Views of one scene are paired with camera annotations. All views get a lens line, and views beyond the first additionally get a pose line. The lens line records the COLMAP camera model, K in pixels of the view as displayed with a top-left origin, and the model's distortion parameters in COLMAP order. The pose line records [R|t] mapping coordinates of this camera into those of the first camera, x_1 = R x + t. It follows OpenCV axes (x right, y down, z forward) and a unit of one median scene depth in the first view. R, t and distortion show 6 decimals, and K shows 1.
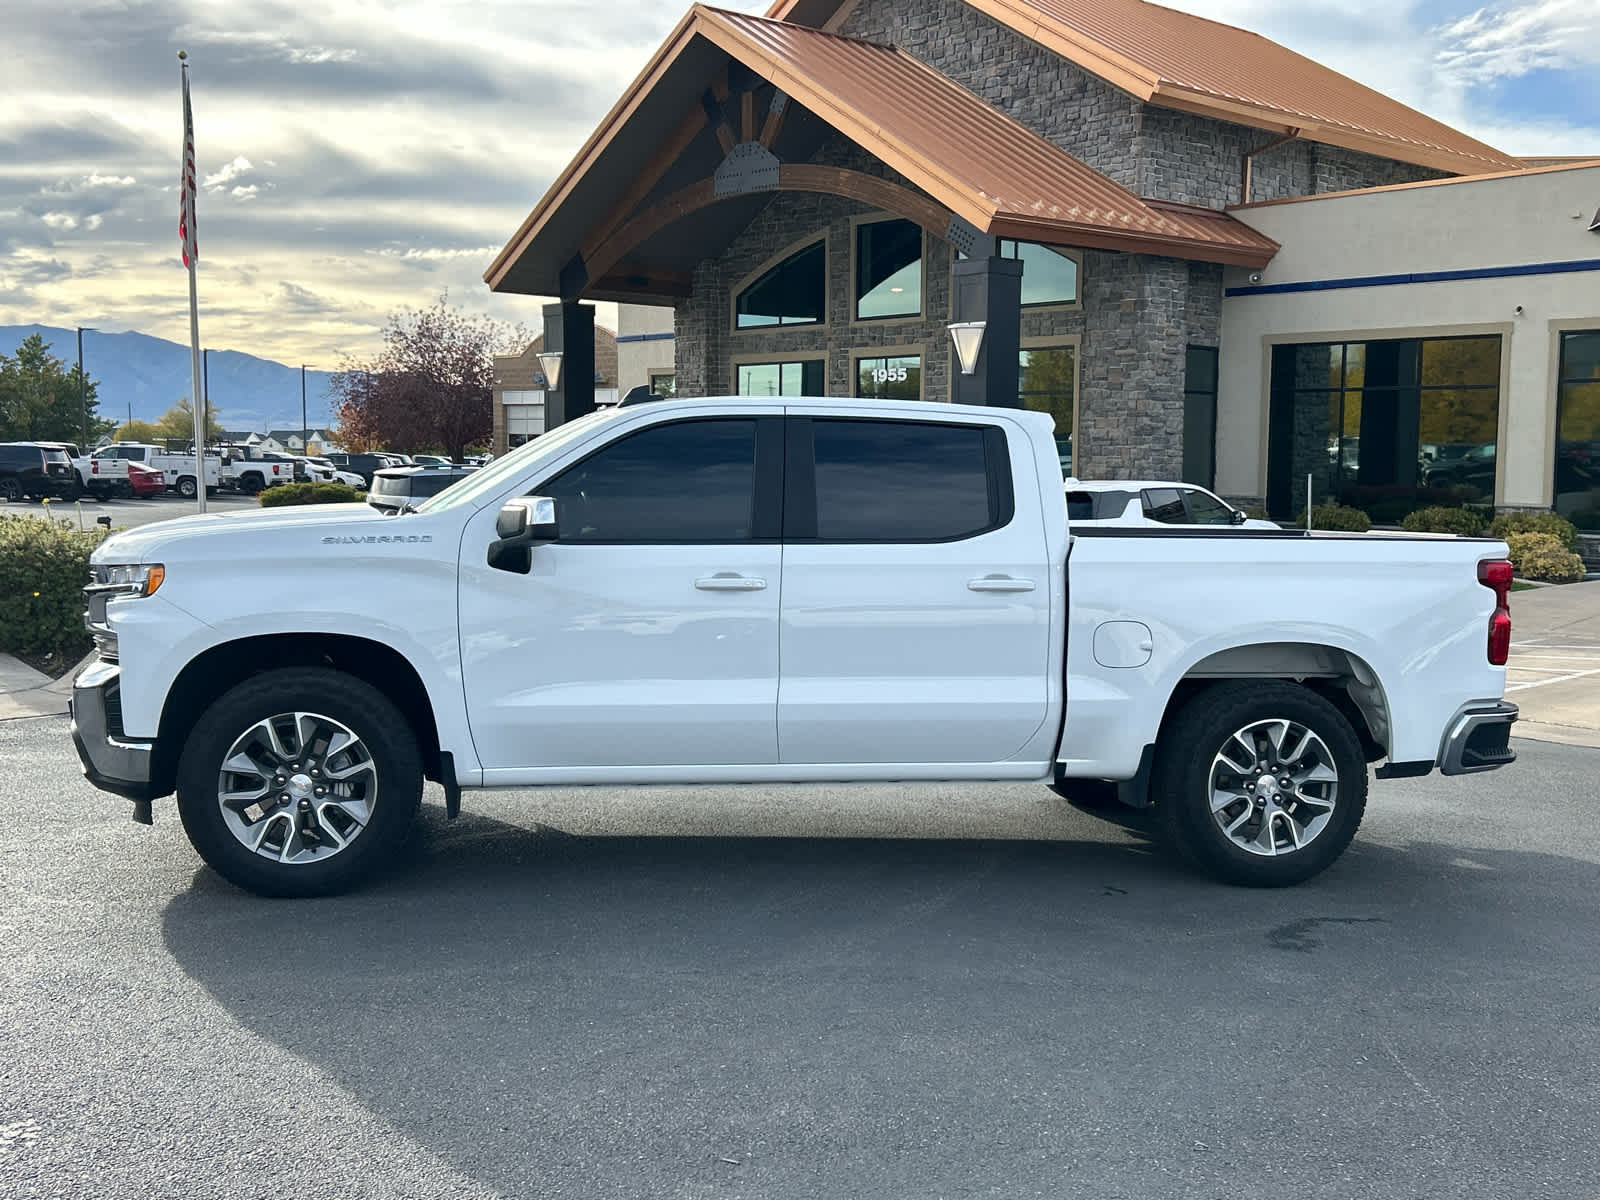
lens RADIAL K [[1687.7, 0, 785.7], [0, 1687.7, 601.9], [0, 0, 1]] dist [0.139914, -0.330998]
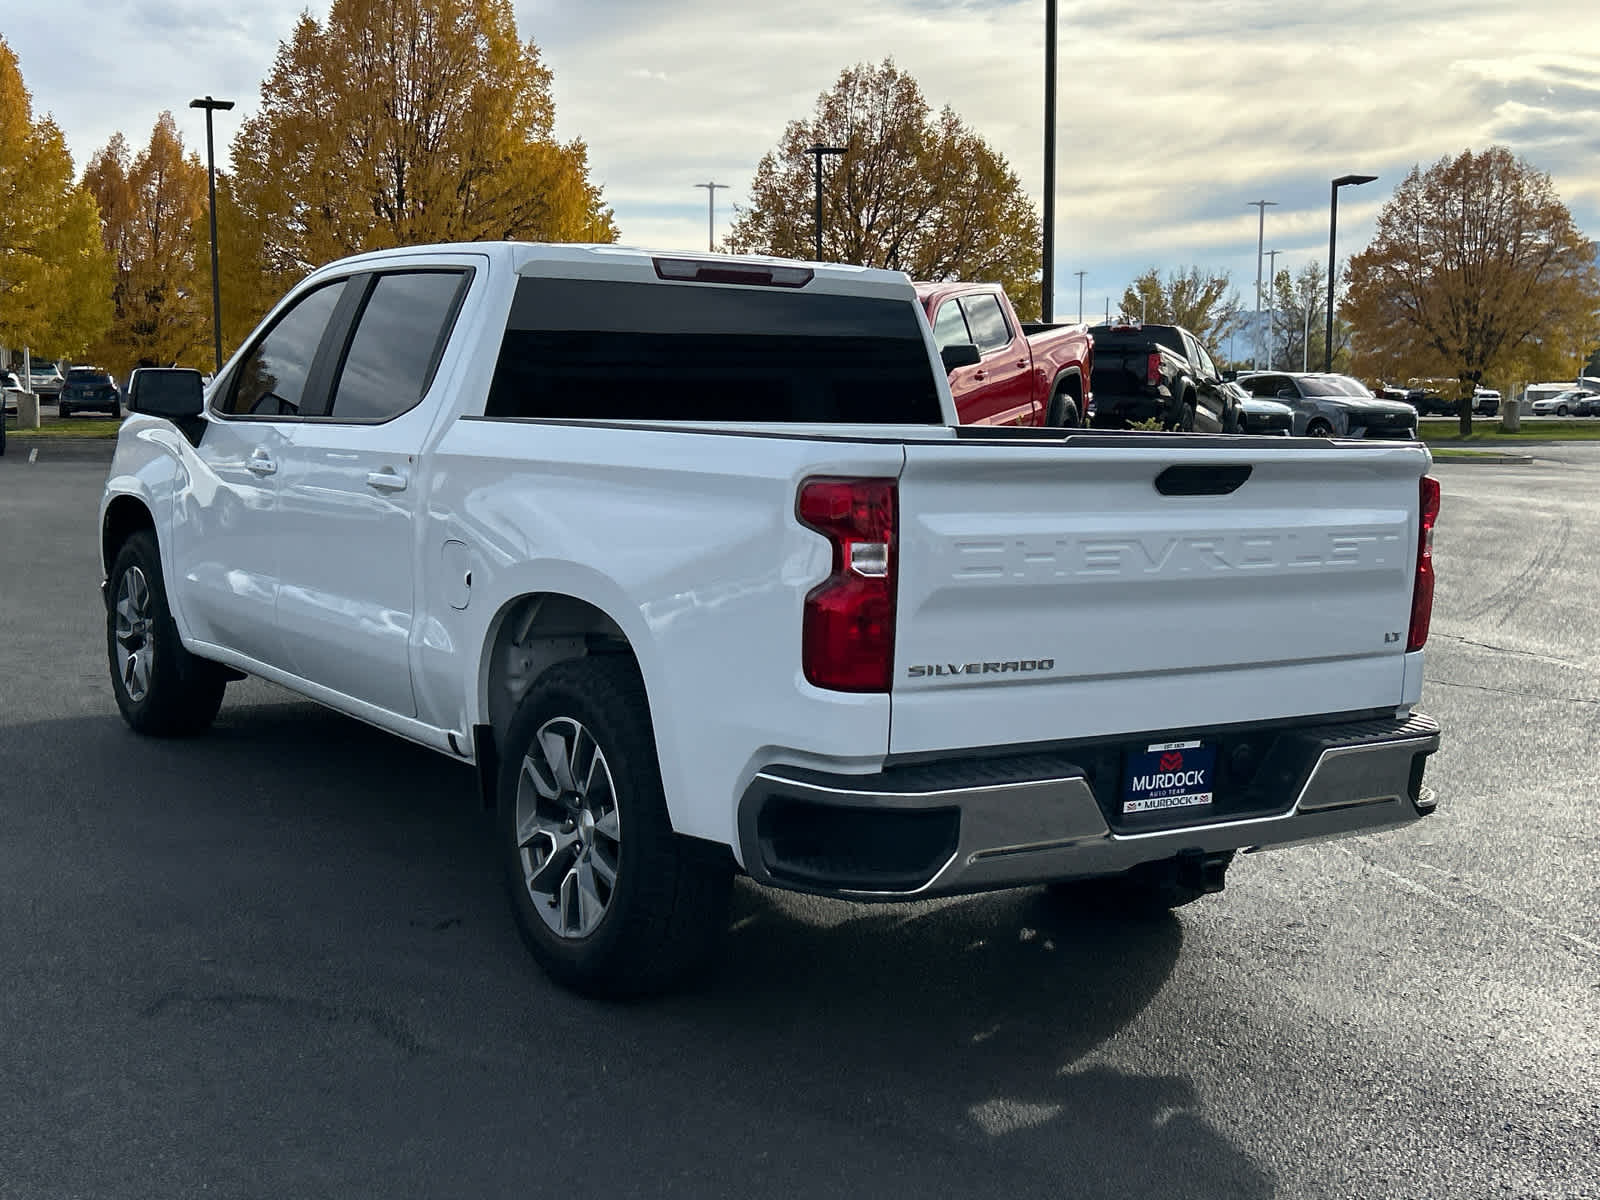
lens RADIAL K [[1885.5, 0, 781.8], [0, 1885.5, 601.8], [0, 0, 1]] dist [0.179267, -0.479394]
pose [[0.413226, 0.090205, -0.906149, 0.238258], [-0.076184, 0.995018, 0.064310, -0.005927], [0.907436, 0.042459, 0.418040, 0.198637]]
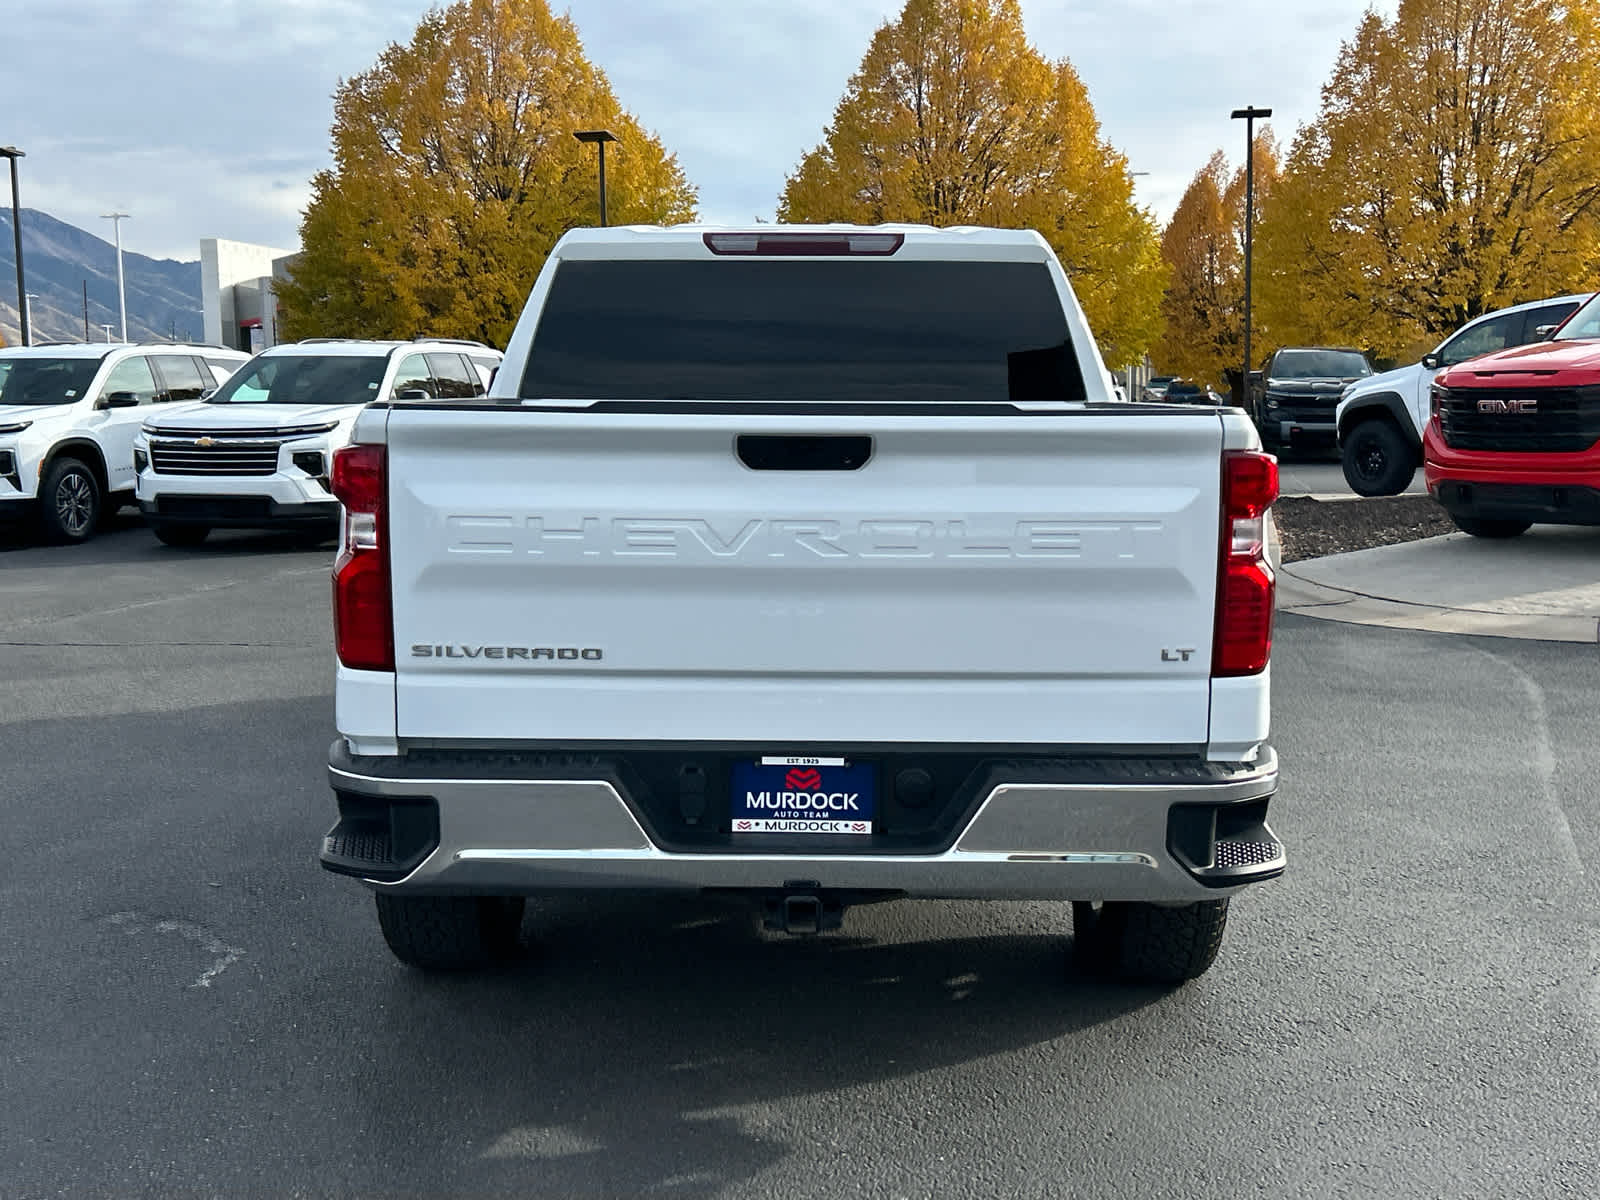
lens RADIAL K [[1885.5, 0, 781.8], [0, 1885.5, 601.8], [0, 0, 1]] dist [0.179267, -0.479394]
pose [[-0.160680, 0.091789, -0.982729, 0.242029], [-0.071289, 0.991987, 0.104309, -0.011801], [0.984429, 0.086819, -0.152849, 0.315601]]
